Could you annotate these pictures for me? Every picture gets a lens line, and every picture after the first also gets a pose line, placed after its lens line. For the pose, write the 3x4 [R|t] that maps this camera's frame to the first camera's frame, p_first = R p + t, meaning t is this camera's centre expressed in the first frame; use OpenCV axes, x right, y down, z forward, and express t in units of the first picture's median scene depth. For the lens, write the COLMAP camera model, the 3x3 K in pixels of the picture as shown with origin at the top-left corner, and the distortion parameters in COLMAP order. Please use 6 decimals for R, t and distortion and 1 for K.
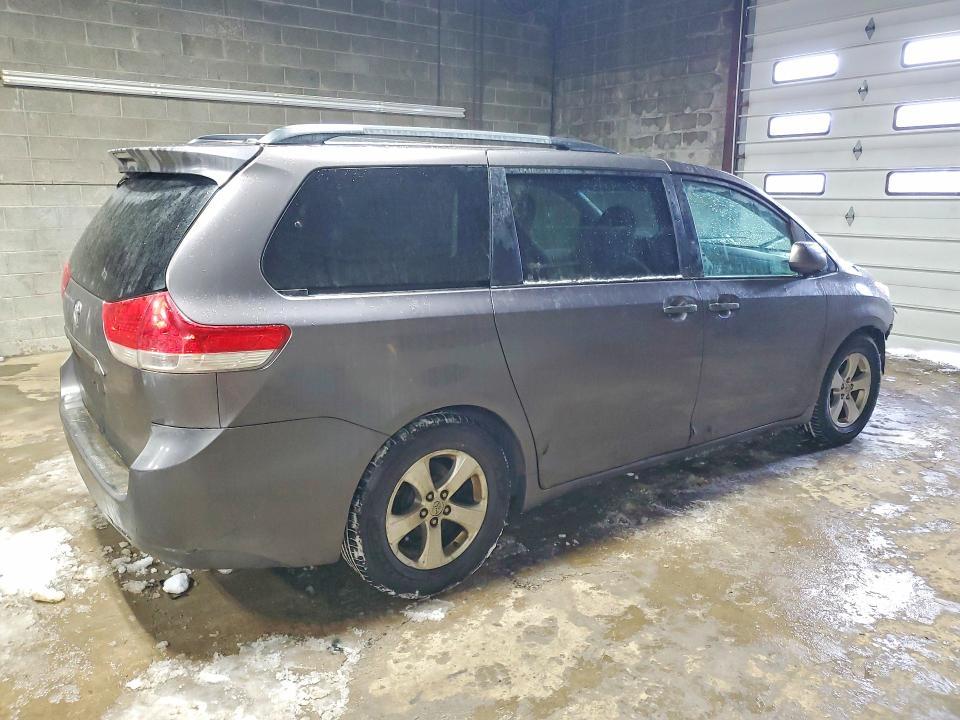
lens RADIAL K [[745.9, 0, 470.9], [0, 745.9, 354.3], [0, 0, 1]] dist [0.018891, 0.003735]
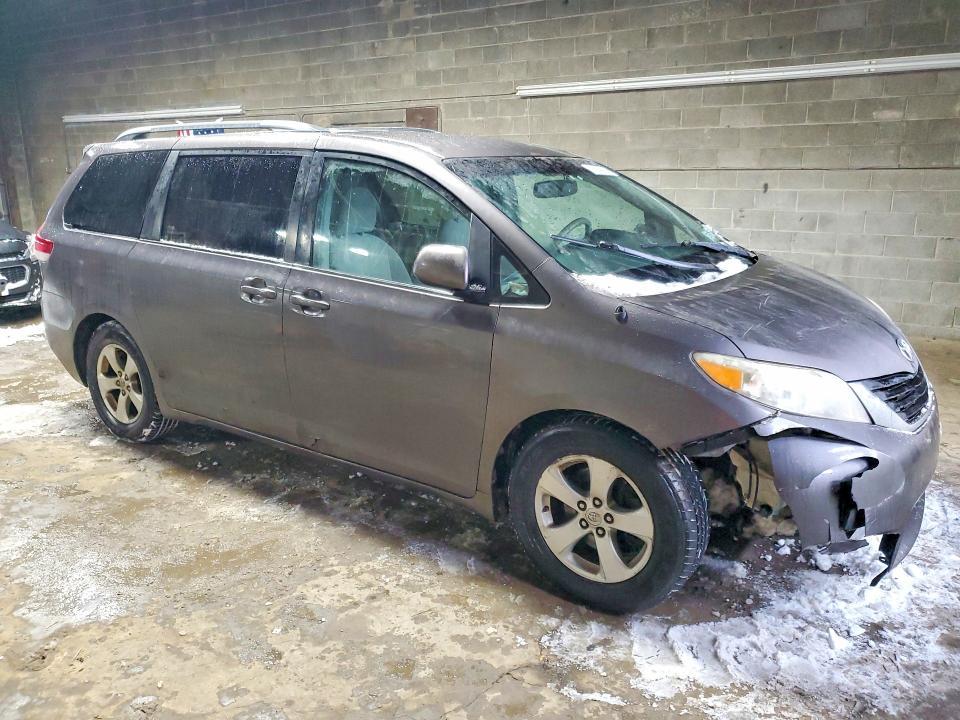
lens RADIAL K [[745.9, 0, 470.9], [0, 745.9, 354.3], [0, 0, 1]] dist [0.018891, 0.003735]
pose [[0.329267, 0.220942, -0.918024, 0.683284], [-0.207364, 0.965424, 0.157975, -0.102209], [0.921186, 0.138349, 0.363697, 0.482764]]
